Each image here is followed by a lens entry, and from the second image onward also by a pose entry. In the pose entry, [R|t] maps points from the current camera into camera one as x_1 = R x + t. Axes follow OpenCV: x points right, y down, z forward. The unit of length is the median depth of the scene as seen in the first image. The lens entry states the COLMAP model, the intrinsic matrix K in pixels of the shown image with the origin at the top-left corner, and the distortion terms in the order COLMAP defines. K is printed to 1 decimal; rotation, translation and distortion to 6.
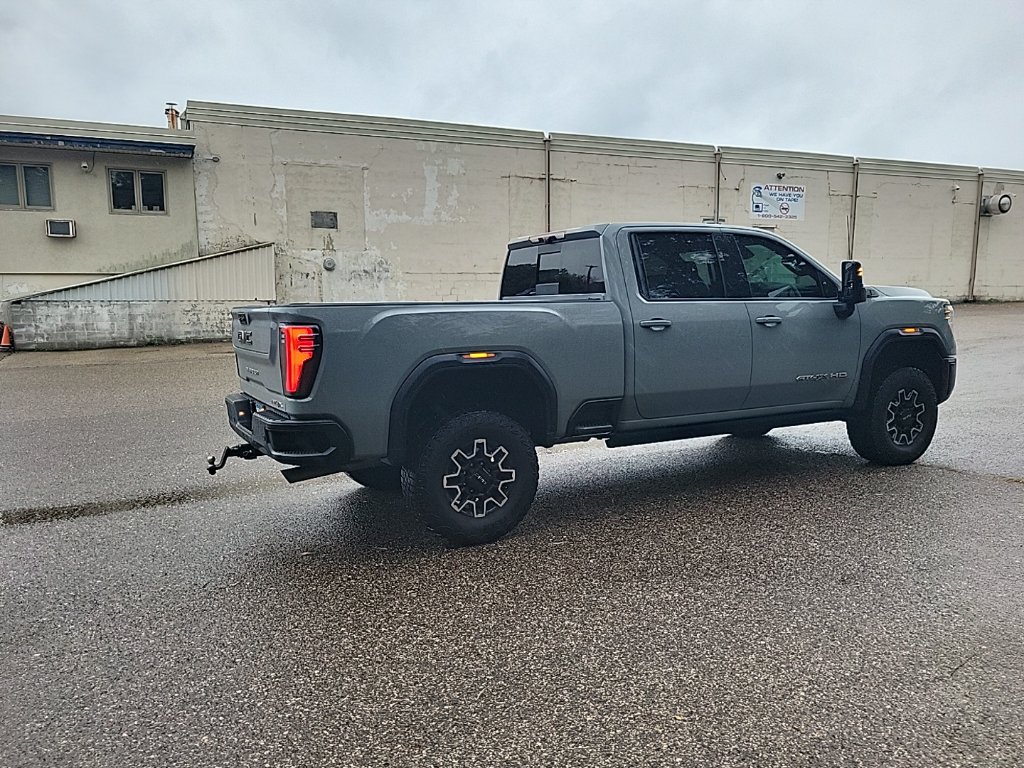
lens RADIAL K [[790.5, 0, 525.8], [0, 790.5, 400.8], [0, 0, 1]] dist [0.039492, -0.010303]
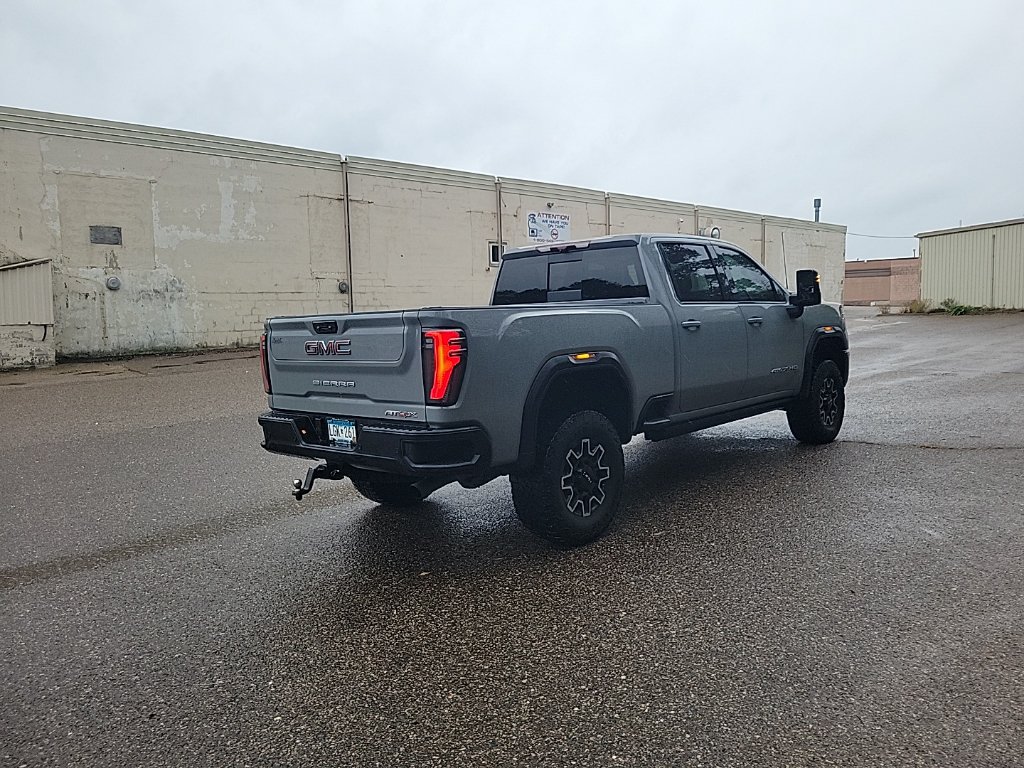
lens RADIAL K [[766.6, 0, 519.8], [0, 766.6, 365.5], [0, 0, 1]] dist [0.054582, -0.039058]
pose [[0.944413, -0.039146, 0.326423, -0.113581], [0.061446, 0.996407, -0.058281, 0.001850], [-0.322969, 0.075099, 0.943425, 0.021991]]
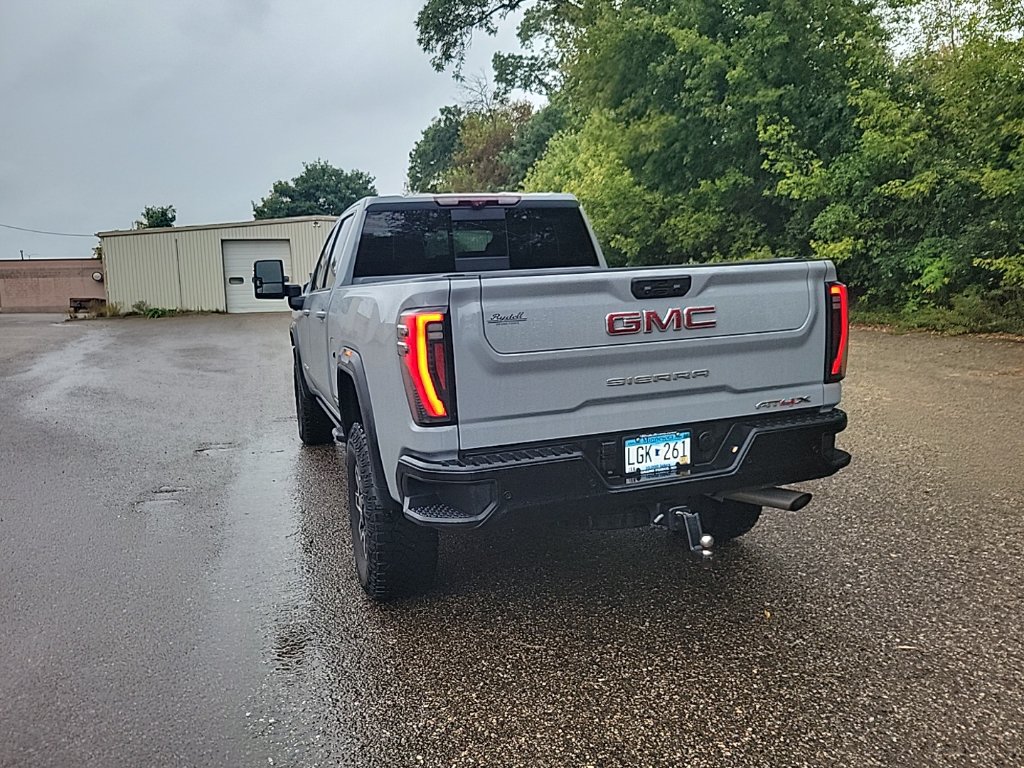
lens RADIAL K [[799.8, 0, 515.1], [0, 799.8, 367.7], [0, 0, 1]] dist [0.031292, -0.006017]
pose [[0.163485, -0.093949, 0.982062, -0.246470], [0.167794, 0.983599, 0.066163, -0.026620], [-0.972172, 0.153967, 0.176568, 0.262687]]
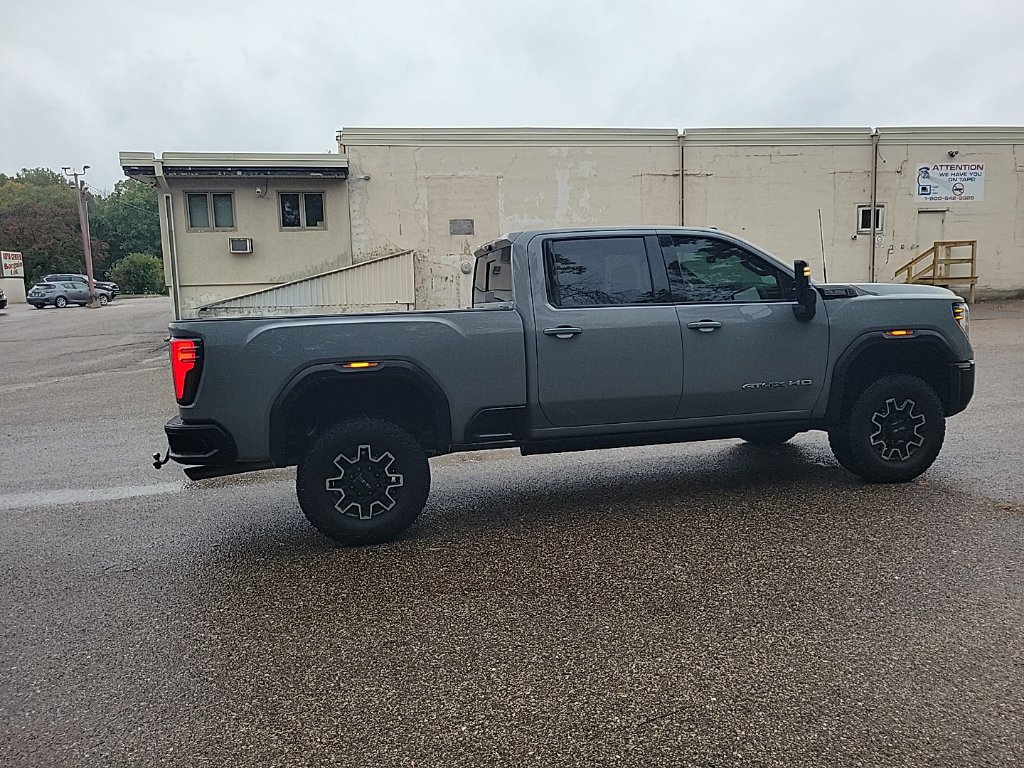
lens RADIAL K [[766.5, 0, 519.1], [0, 766.5, 383.7], [0, 0, 1]] dist [0.047677, -0.021695]
pose [[0.966502, 0.008019, -0.256535, 0.099645], [-0.011035, 0.999886, -0.010319, -0.005973], [0.256423, 0.012804, 0.966480, 0.017374]]
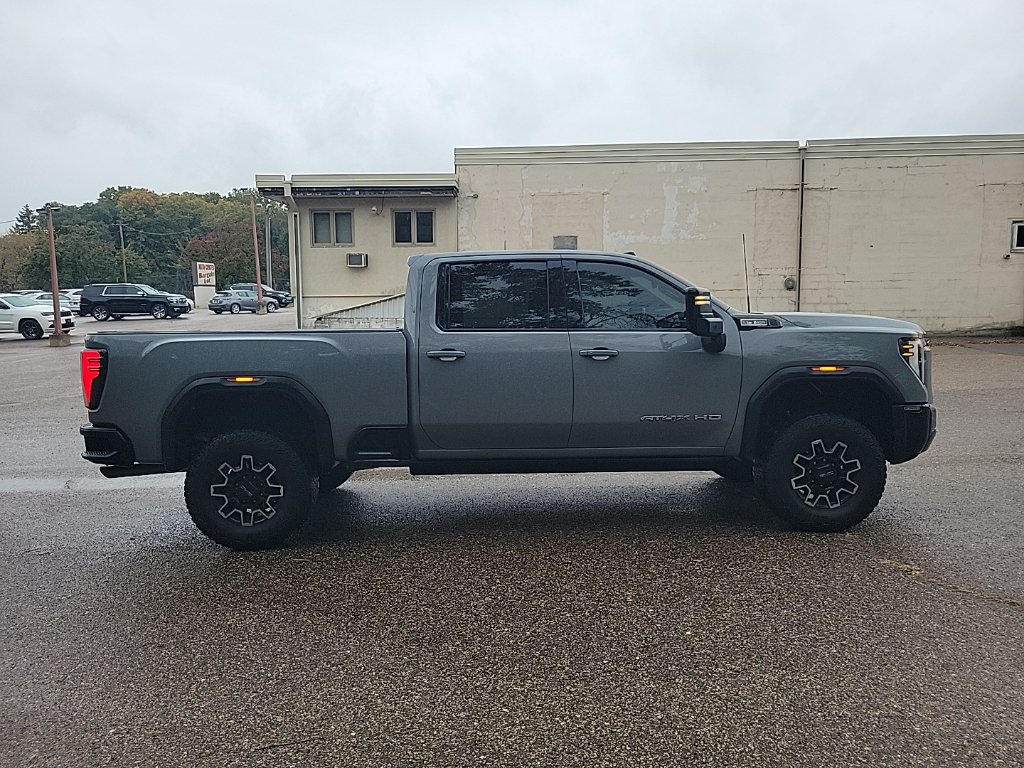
lens RADIAL K [[766.5, 0, 519.1], [0, 766.5, 383.7], [0, 0, 1]] dist [0.047677, -0.021695]
pose [[0.890880, 0.044431, -0.452061, 0.190201], [-0.060149, 0.997980, -0.020449, -0.012849], [0.450239, 0.045408, 0.891753, 0.051104]]
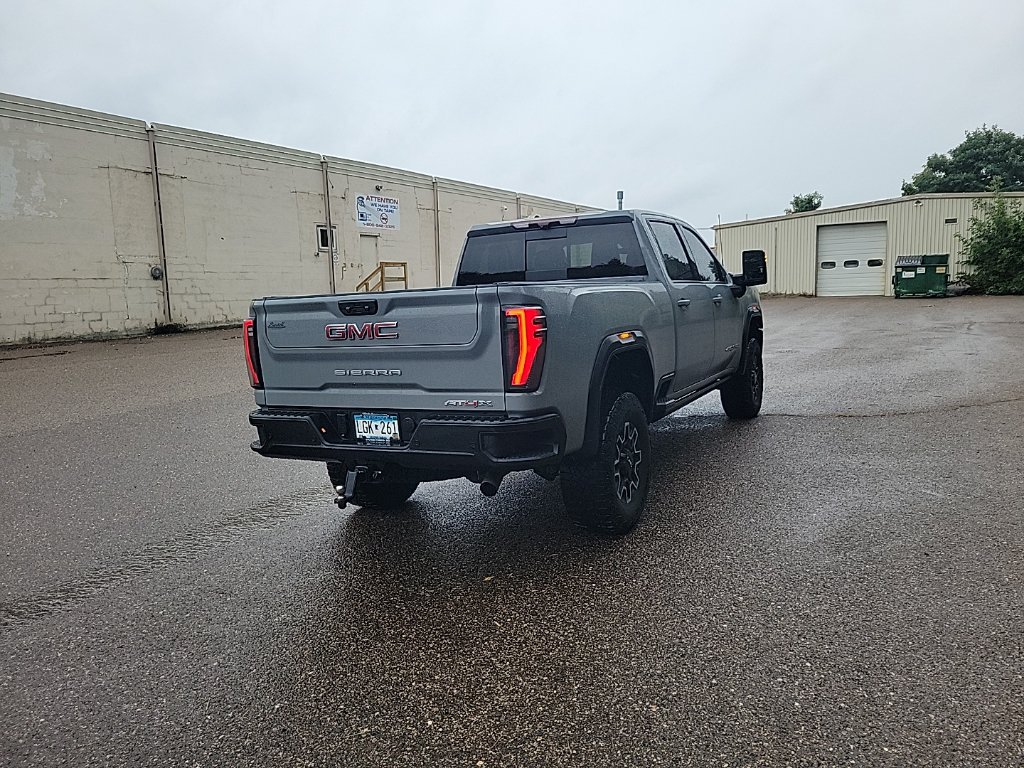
lens RADIAL K [[766.5, 0, 519.1], [0, 766.5, 383.7], [0, 0, 1]] dist [0.047677, -0.021695]
pose [[0.827336, -0.084656, 0.555292, -0.171161], [0.101510, 0.994834, 0.000426, -0.002983], [-0.552460, 0.056015, 0.831655, 0.071122]]
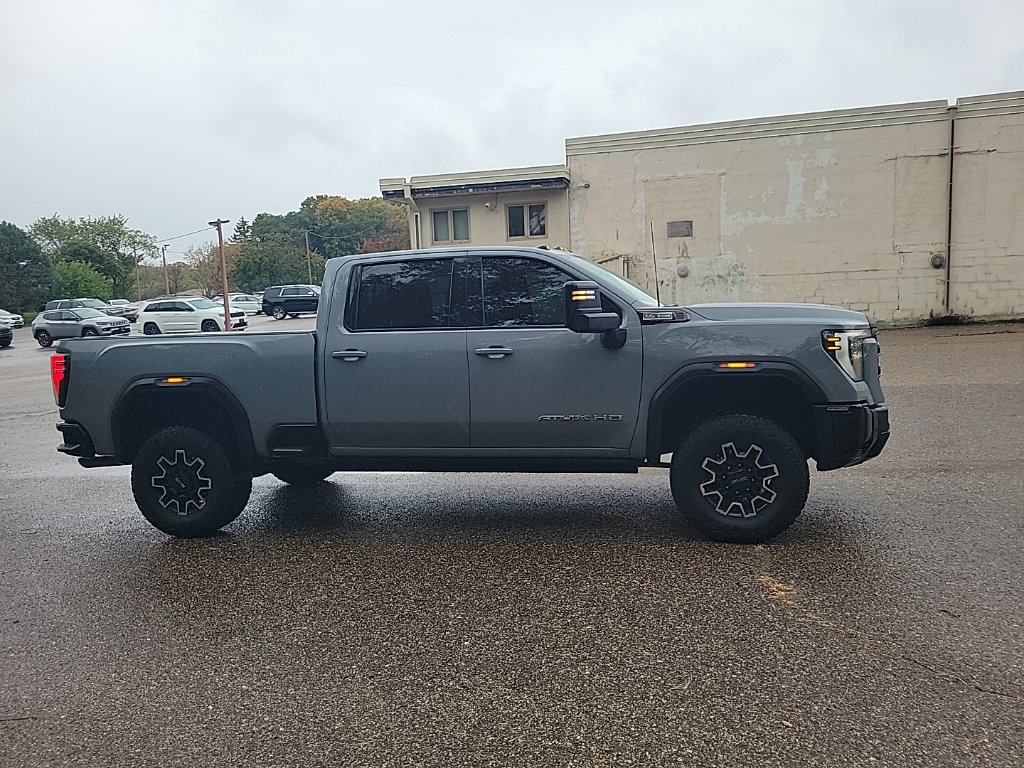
lens RADIAL K [[766.5, 0, 519.1], [0, 766.5, 383.7], [0, 0, 1]] dist [0.047677, -0.021695]
pose [[0.764619, 0.047502, -0.642729, 0.269570], [-0.056390, 0.998386, 0.006703, -0.021941], [0.642011, 0.031118, 0.766064, 0.106907]]
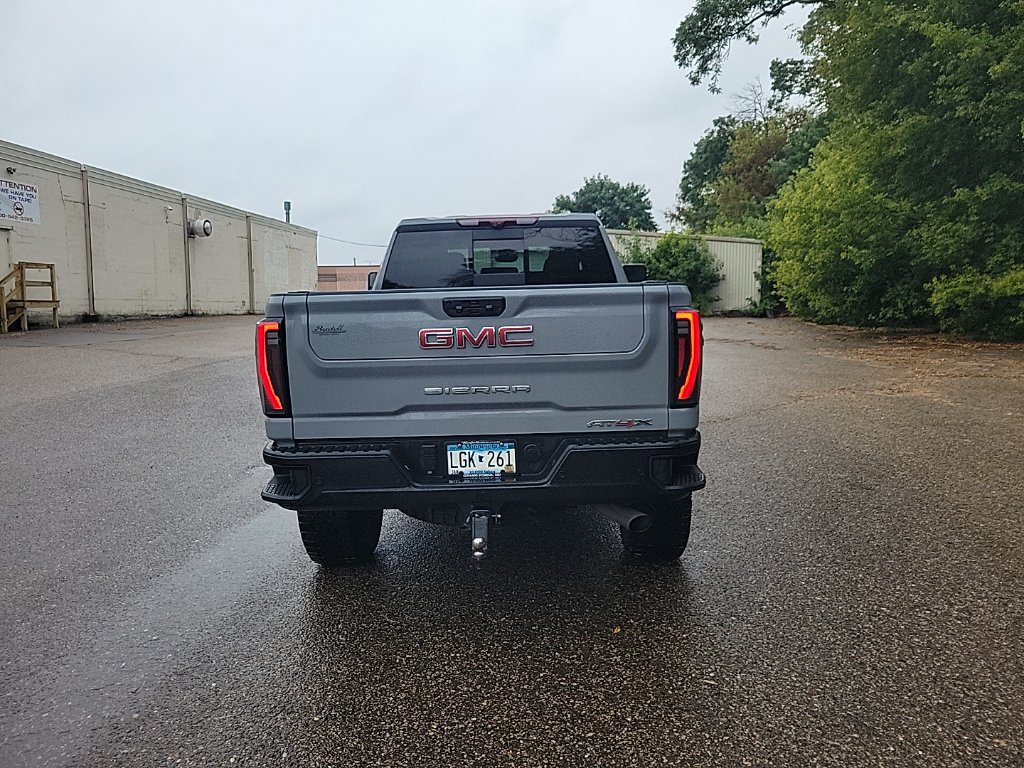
lens RADIAL K [[775.0, 0, 518.2], [0, 775.0, 371.8], [0, 0, 1]] dist [0.030135, -0.009478]
pose [[0.495309, -0.072308, 0.865703, -0.226703], [0.121708, 0.992477, 0.013262, -0.014805], [-0.860149, 0.098795, 0.500383, 0.174362]]
